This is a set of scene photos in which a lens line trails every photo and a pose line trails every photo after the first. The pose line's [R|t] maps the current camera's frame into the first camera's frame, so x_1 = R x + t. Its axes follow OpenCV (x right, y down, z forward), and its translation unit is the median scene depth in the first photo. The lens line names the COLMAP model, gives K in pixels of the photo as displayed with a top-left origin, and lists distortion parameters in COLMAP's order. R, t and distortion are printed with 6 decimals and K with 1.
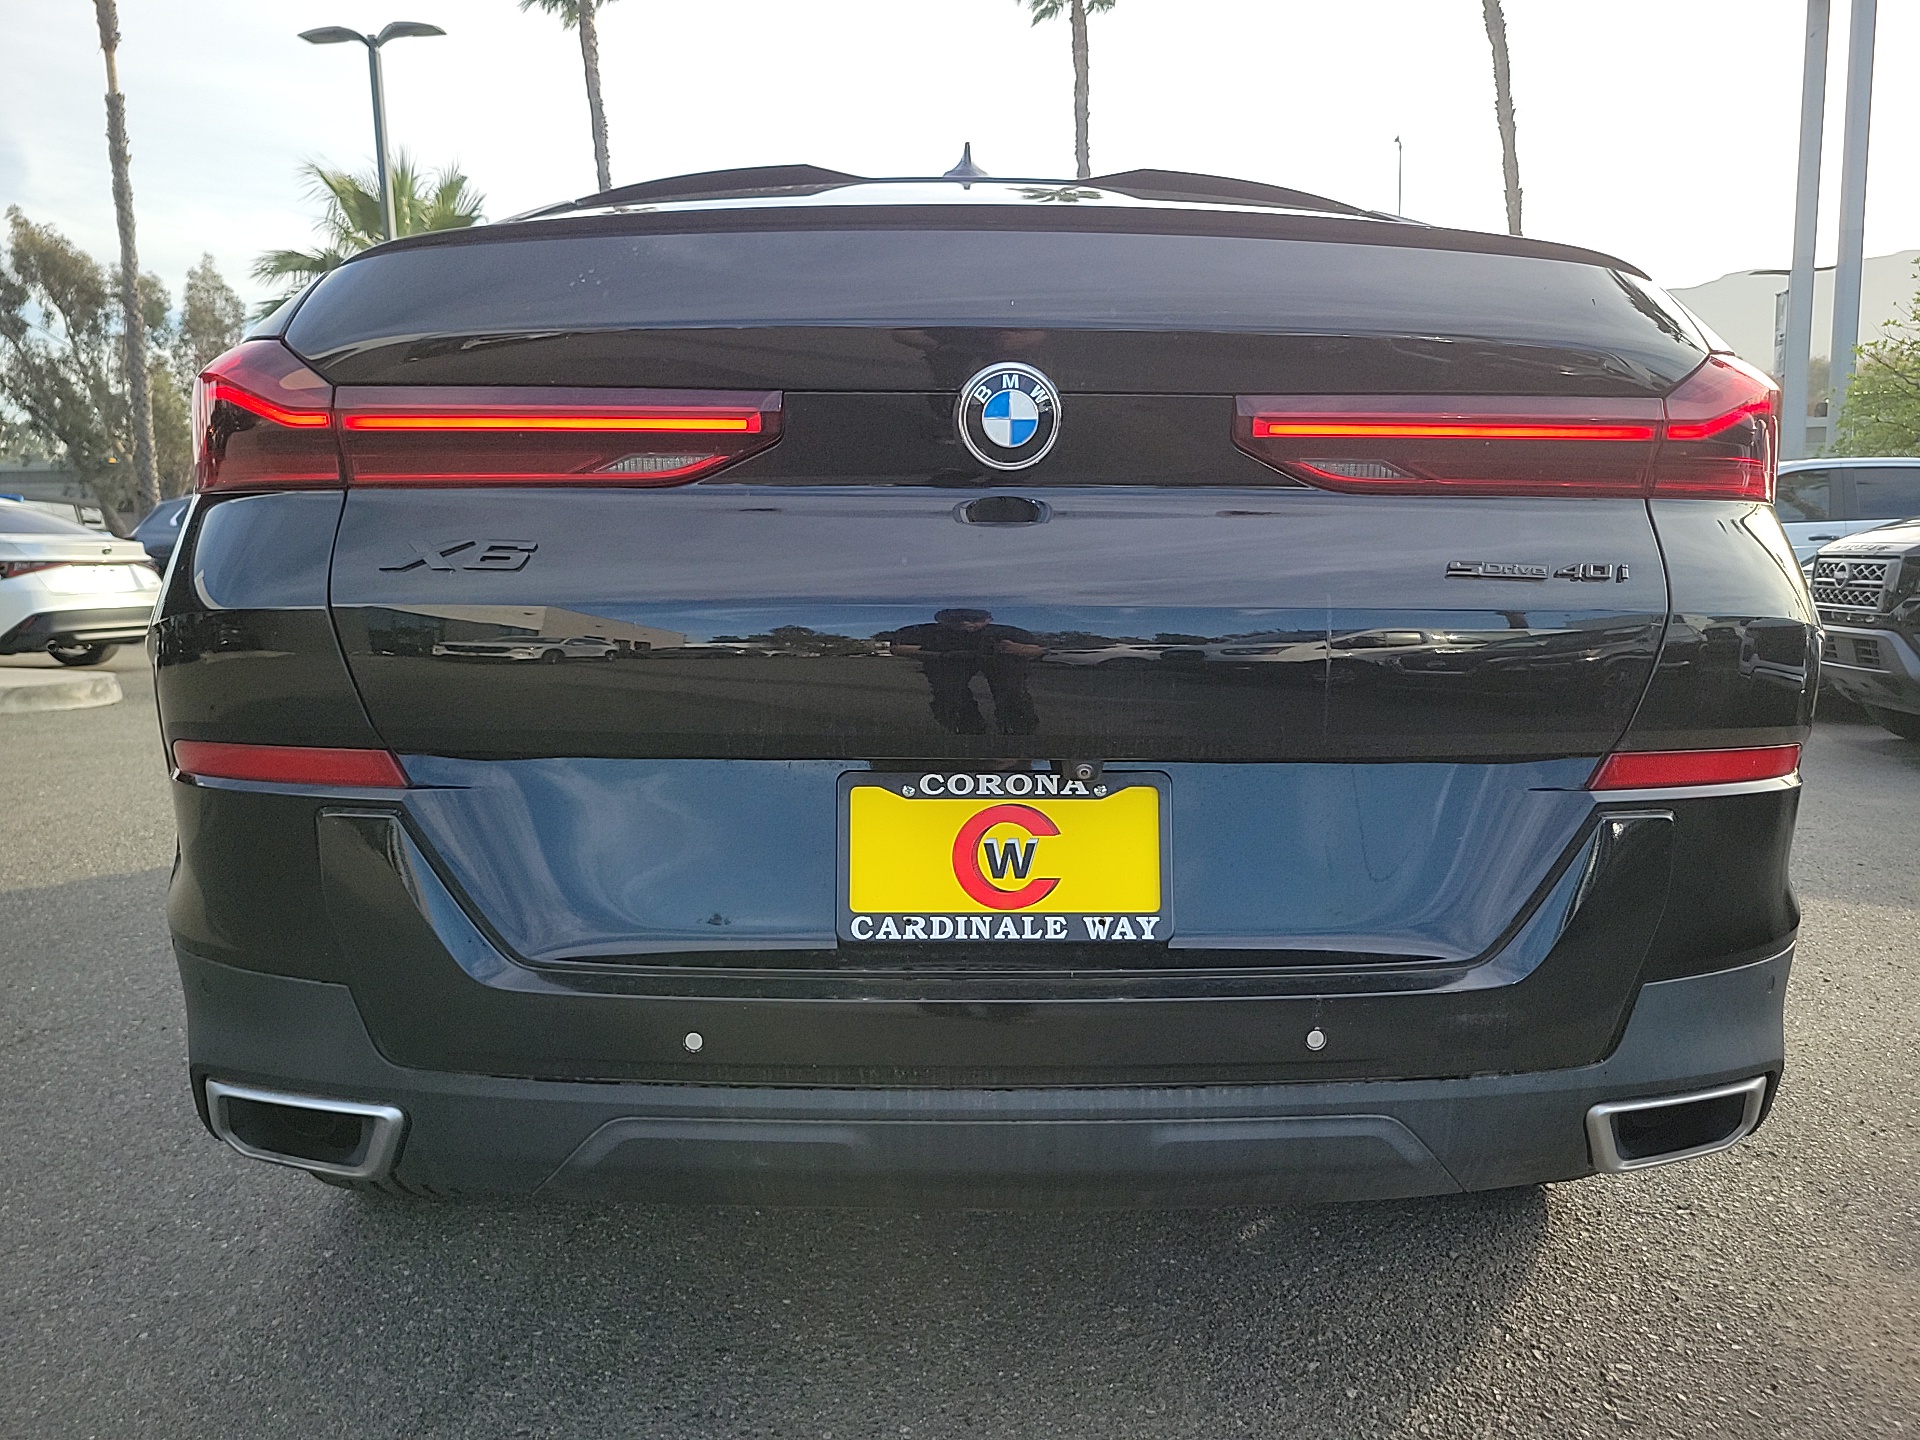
lens RADIAL K [[1465.0, 0, 960.0], [0, 1465.0, 720.0], [0, 0, 1]] dist [0.027738, -0.016025]
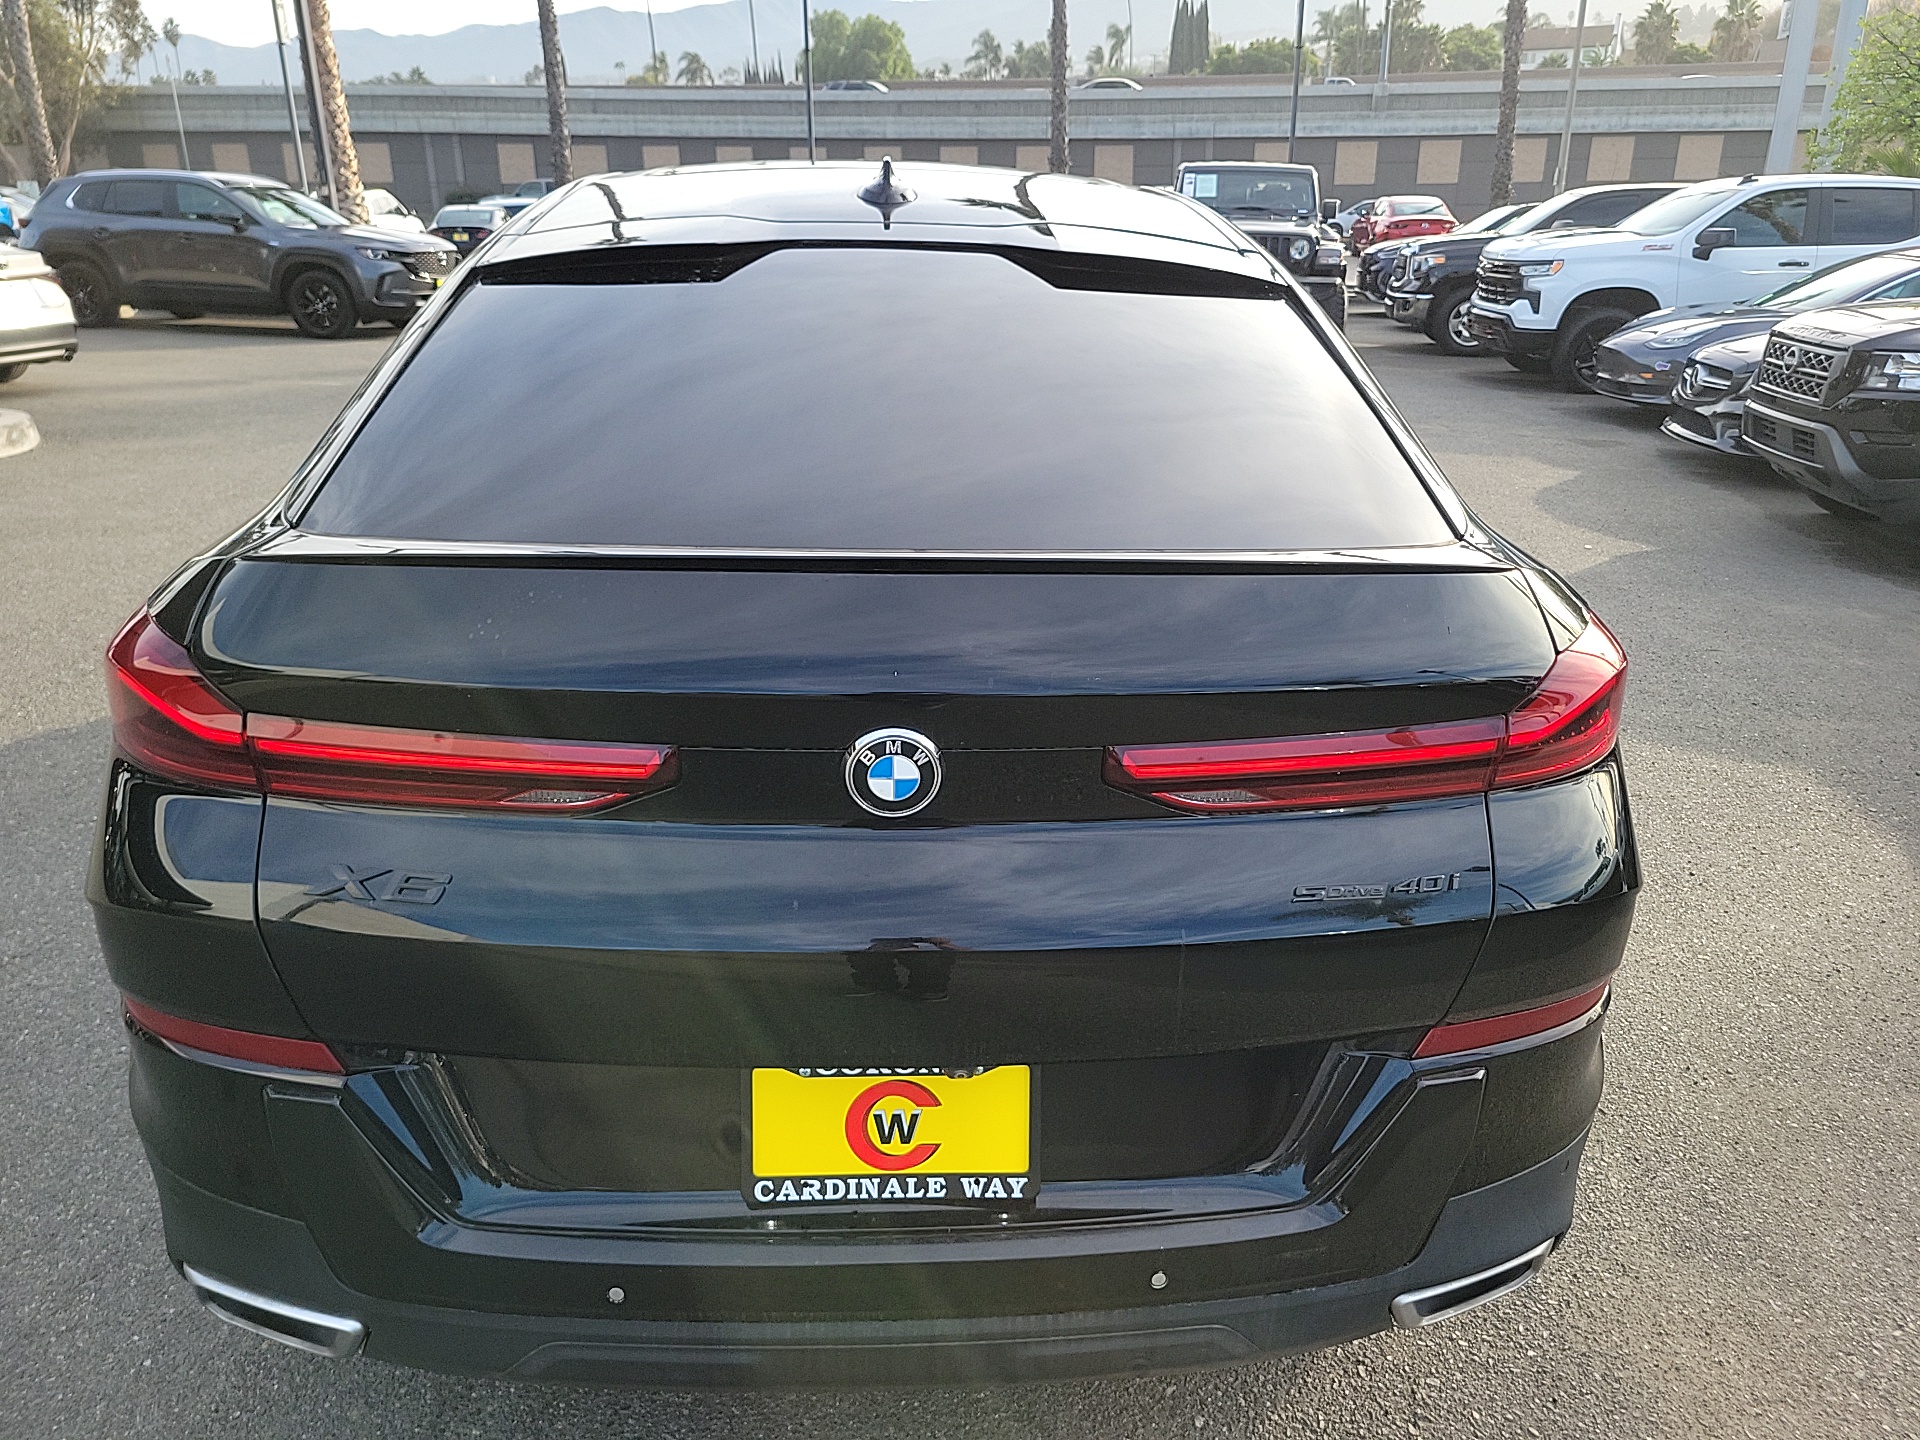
lens RADIAL K [[1465.5, 0, 973.5], [0, 1465.5, 703.3], [0, 0, 1]] dist [0.032333, -0.020739]
pose [[0.999273, 0.004492, 0.037871, 0.047494], [-0.012478, 0.976889, 0.213383, -0.448648], [-0.036037, -0.213701, 0.976234, -0.029827]]
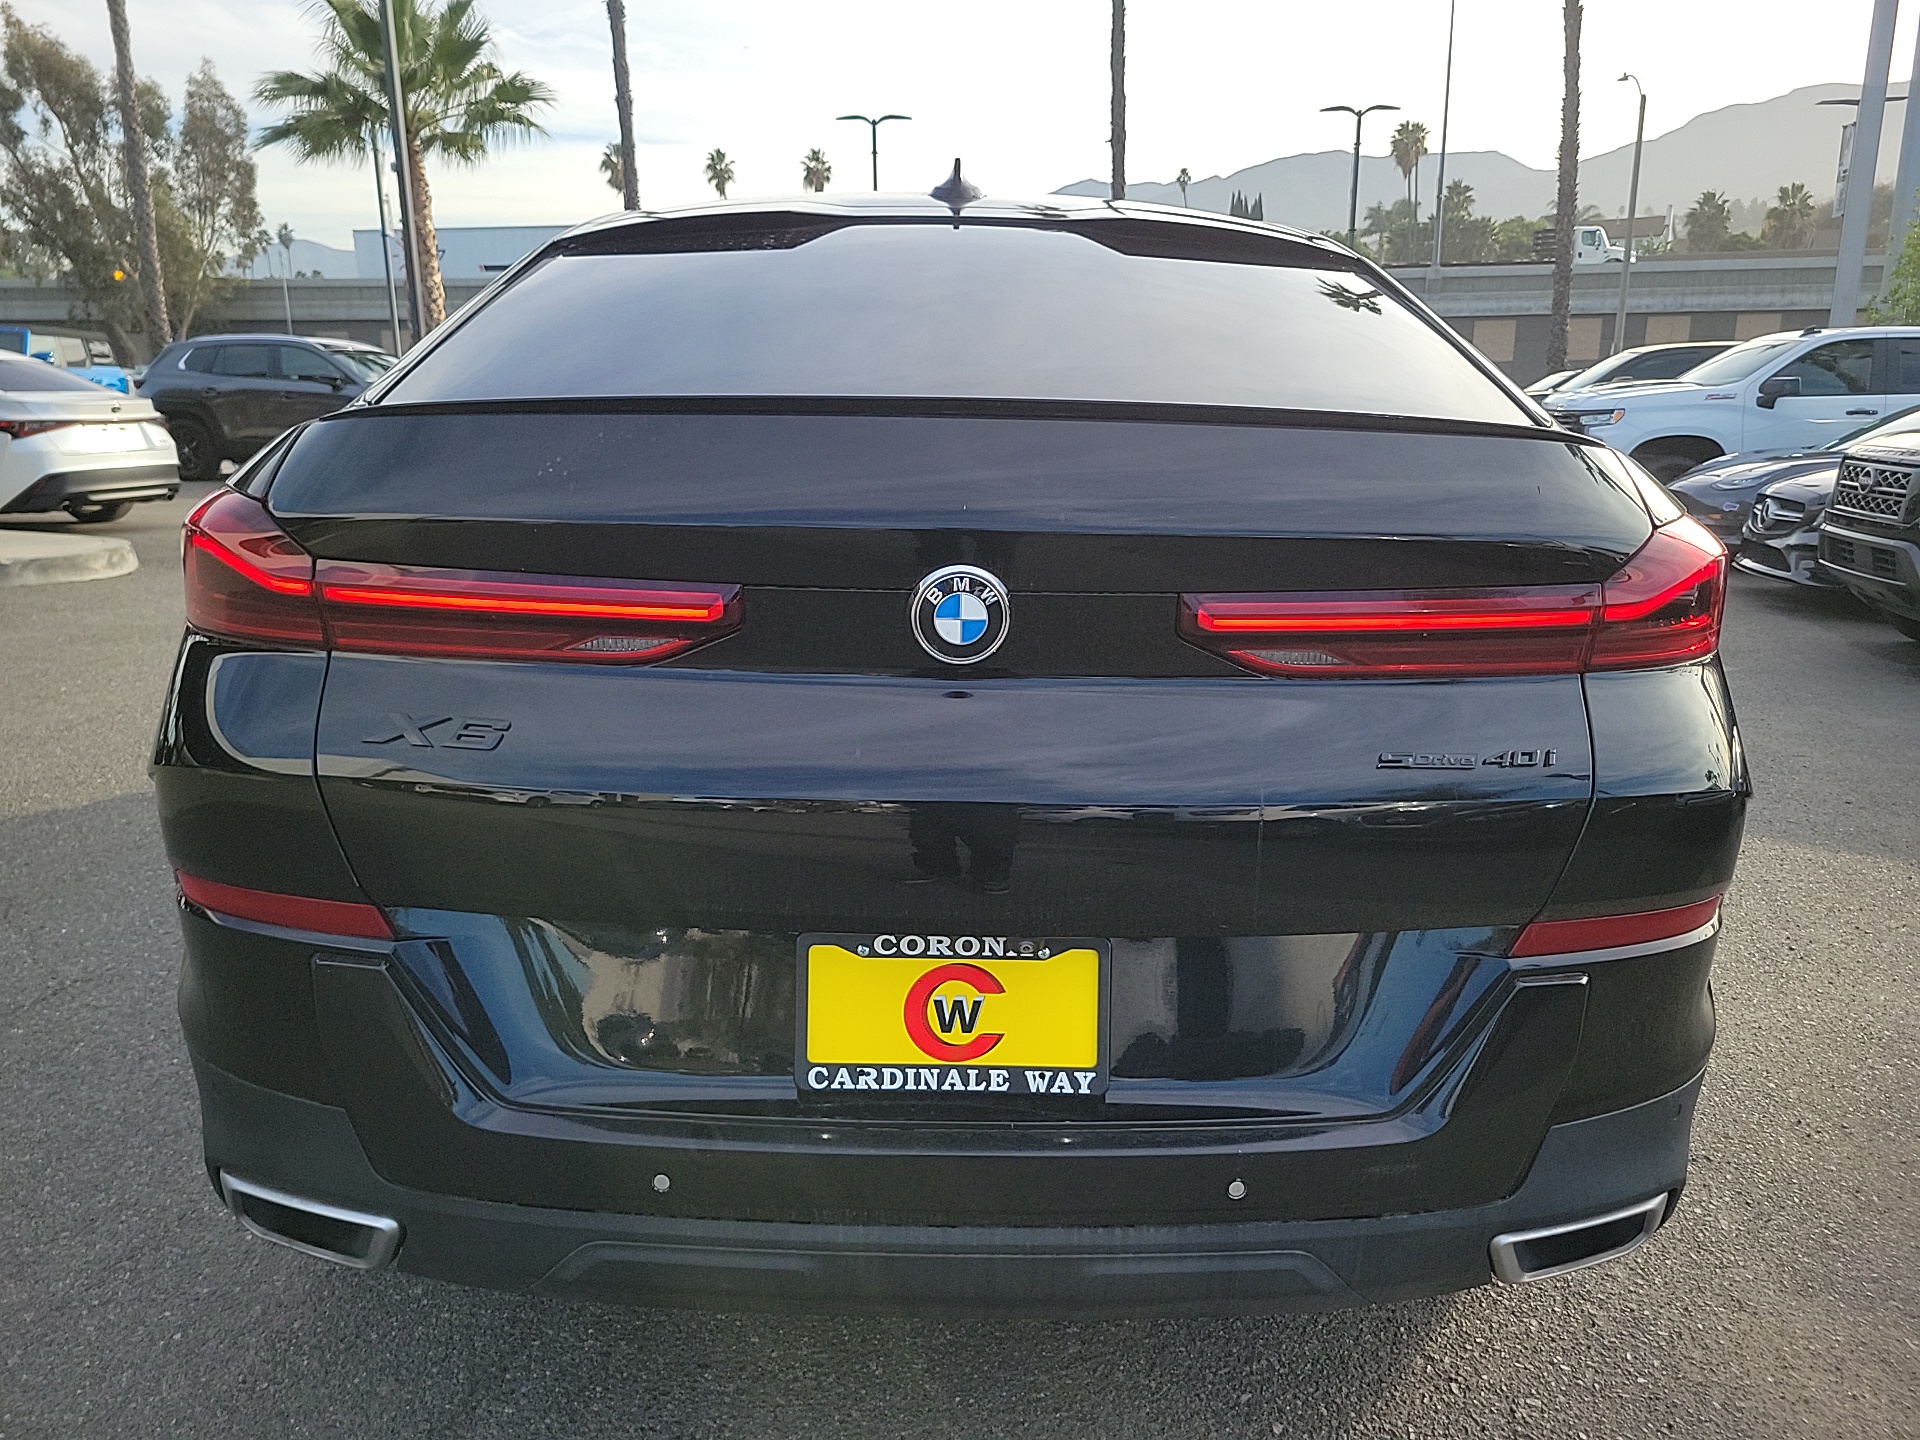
lens RADIAL K [[1466.0, 0, 955.6], [0, 1466.0, 723.0], [0, 0, 1]] dist [0.029954, -0.018235]
pose [[0.999754, 0.017237, -0.013925, 0.042512], [-0.015548, 0.993424, 0.113432, -0.230175], [0.015789, -0.113188, 0.993448, -0.037053]]
